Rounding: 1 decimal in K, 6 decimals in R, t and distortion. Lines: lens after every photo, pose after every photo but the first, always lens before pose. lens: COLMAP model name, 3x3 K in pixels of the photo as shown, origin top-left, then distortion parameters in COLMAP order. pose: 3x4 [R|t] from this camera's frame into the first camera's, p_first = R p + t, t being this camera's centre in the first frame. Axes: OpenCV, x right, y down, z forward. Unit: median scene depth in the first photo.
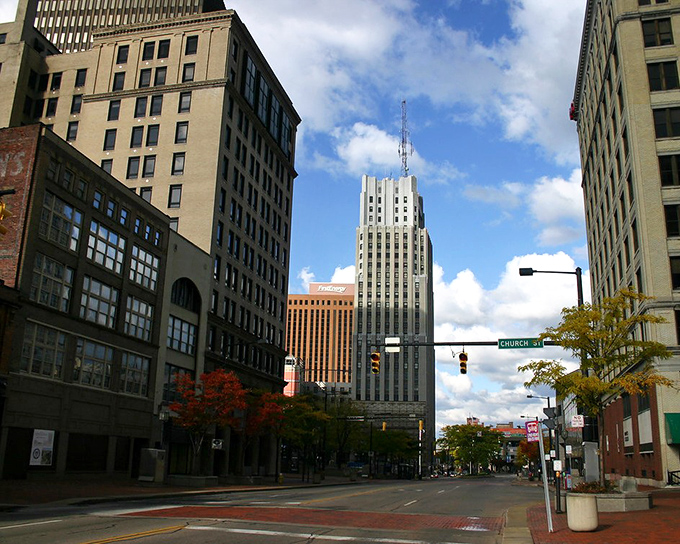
lens RADIAL K [[665.2, 0, 340.3], [0, 665.2, 271.0], [0, 0, 1]] dist [0.003839, 0.000000]
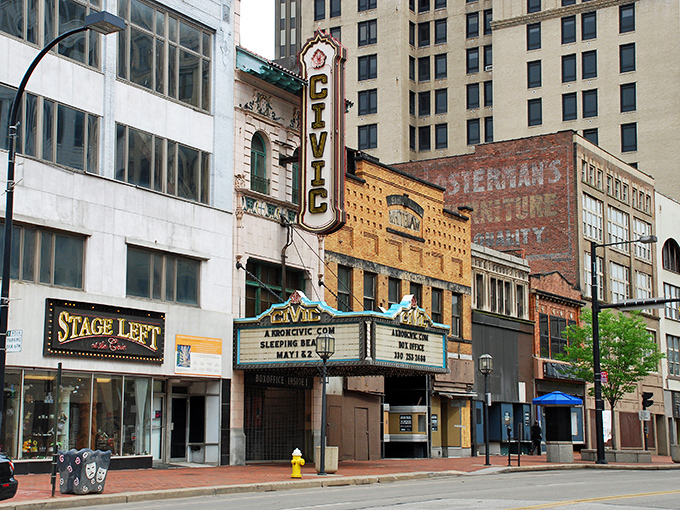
lens RADIAL K [[1161.1, 0, 339.2], [0, 1161.1, 256.6], [0, 0, 1]] dist [0.308836, 0.000000]
pose [[0.951554, -0.074042, -0.298434, -0.150727], [0.110668, 0.988000, 0.107741, -0.159001], [0.286875, -0.135548, 0.948330, -0.557421]]
